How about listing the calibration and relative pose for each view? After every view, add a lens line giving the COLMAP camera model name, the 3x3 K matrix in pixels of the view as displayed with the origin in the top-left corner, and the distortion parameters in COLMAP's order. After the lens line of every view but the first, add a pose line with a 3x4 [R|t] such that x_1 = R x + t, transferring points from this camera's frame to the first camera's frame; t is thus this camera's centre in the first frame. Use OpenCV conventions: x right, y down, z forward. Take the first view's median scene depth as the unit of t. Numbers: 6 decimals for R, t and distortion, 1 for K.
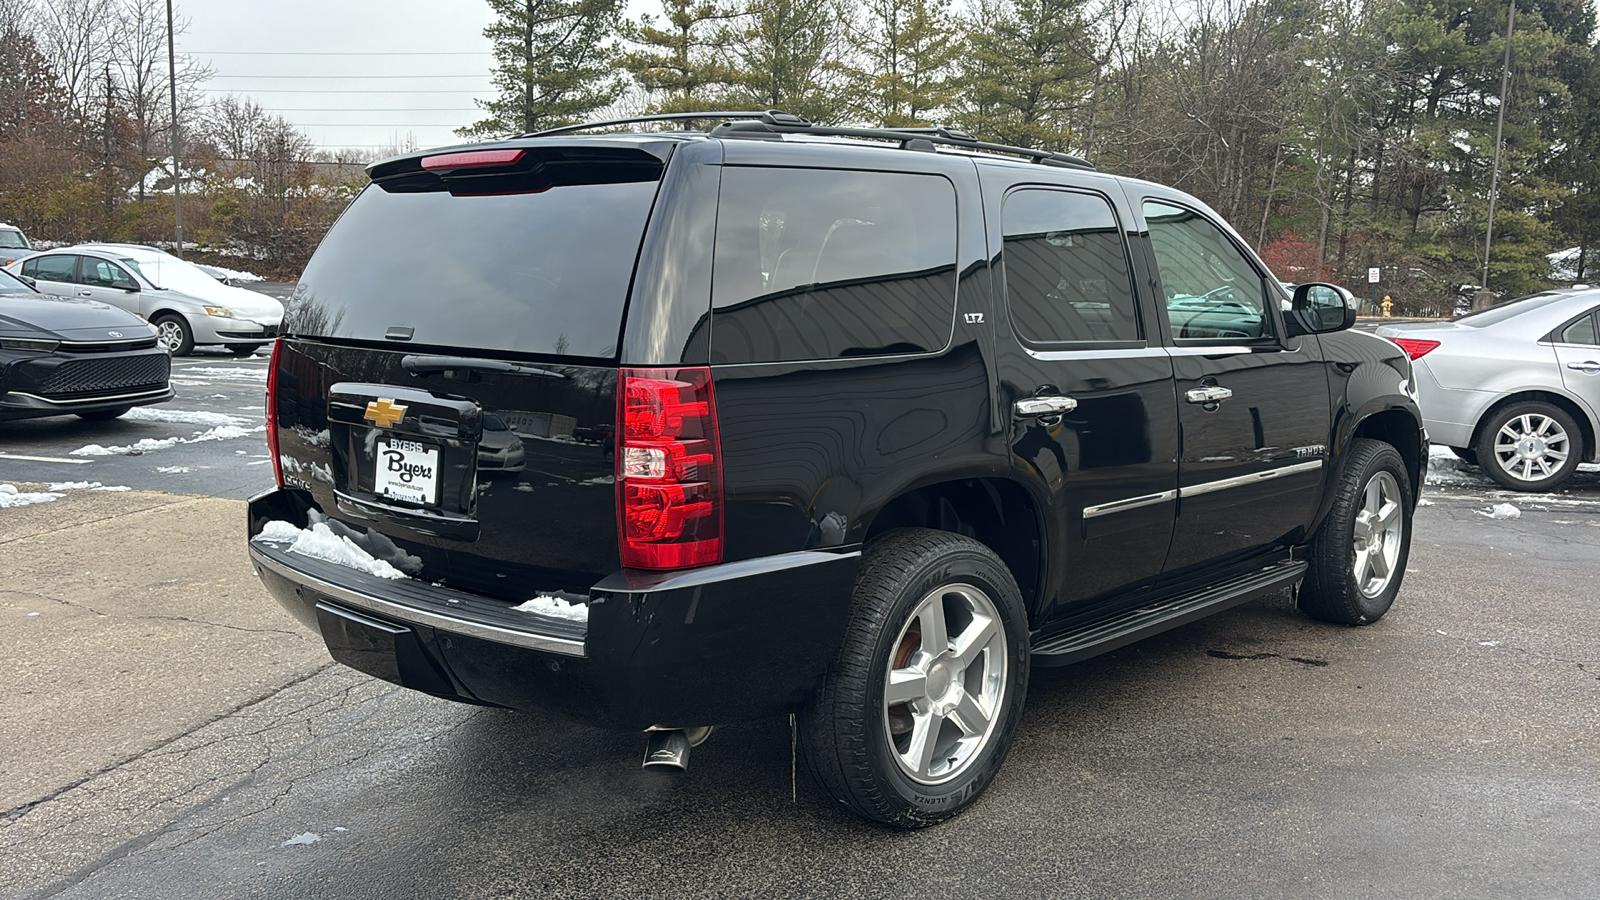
lens RADIAL K [[1369.7, 0, 843.7], [0, 1369.7, 442.8], [0, 0, 1]] dist [0.030207, -0.033490]
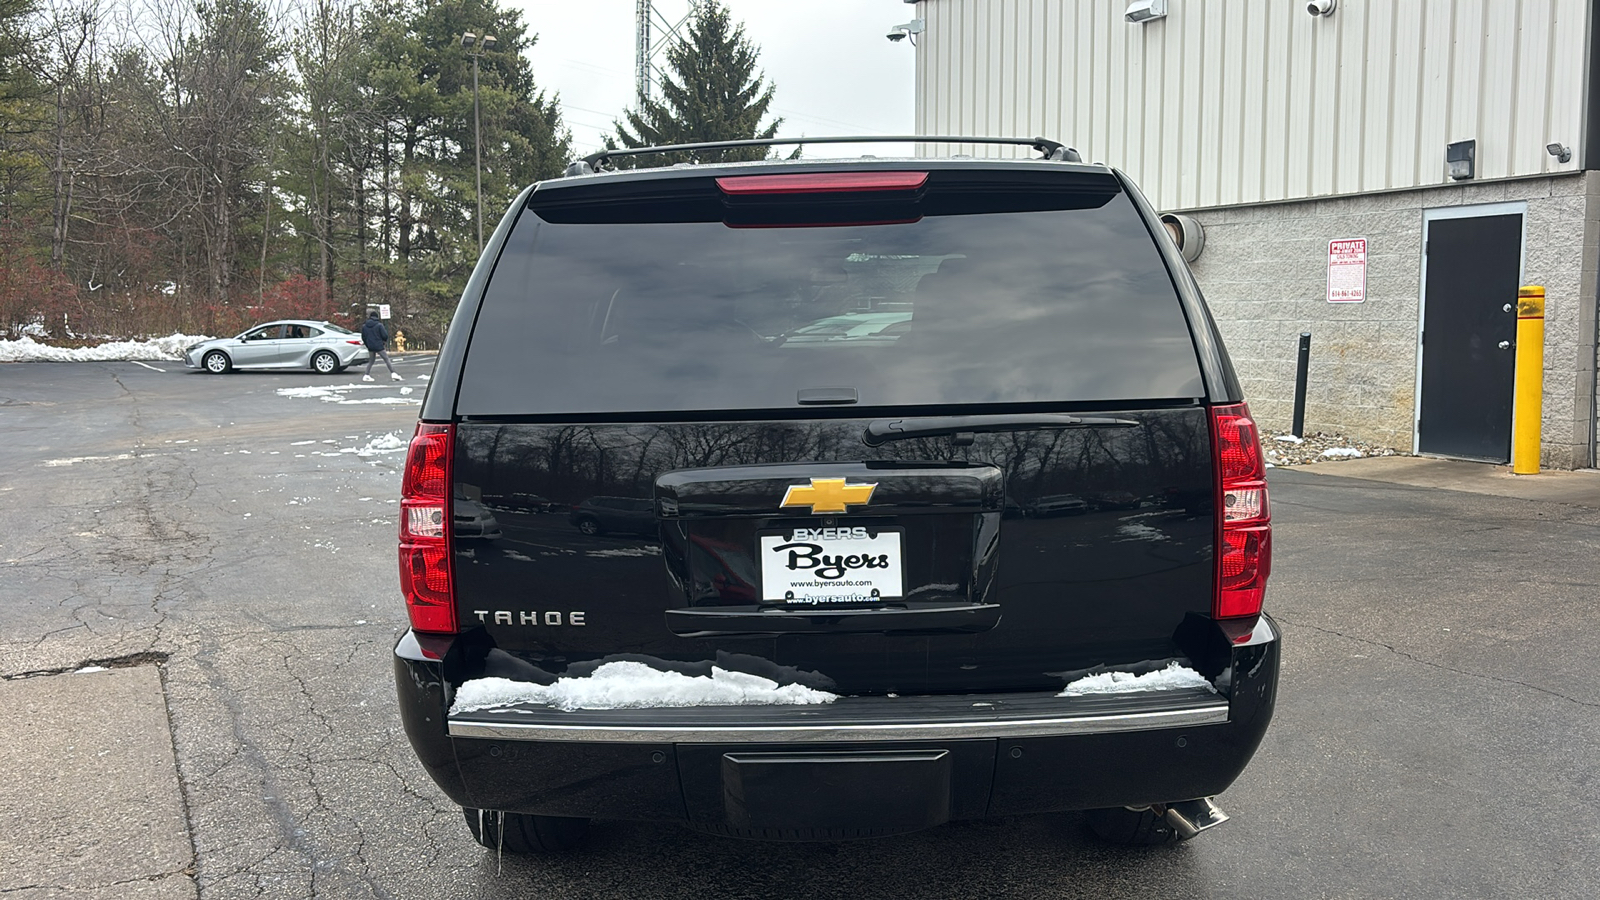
lens RADIAL K [[1369.7, 0, 794.3], [0, 1369.7, 441.1], [0, 0, 1]] dist [0.030207, -0.033490]
pose [[0.763542, -0.090011, 0.639455, -0.833735], [0.108285, 0.994063, 0.010628, -0.061994], [-0.636615, 0.061129, 0.768755, 0.389536]]
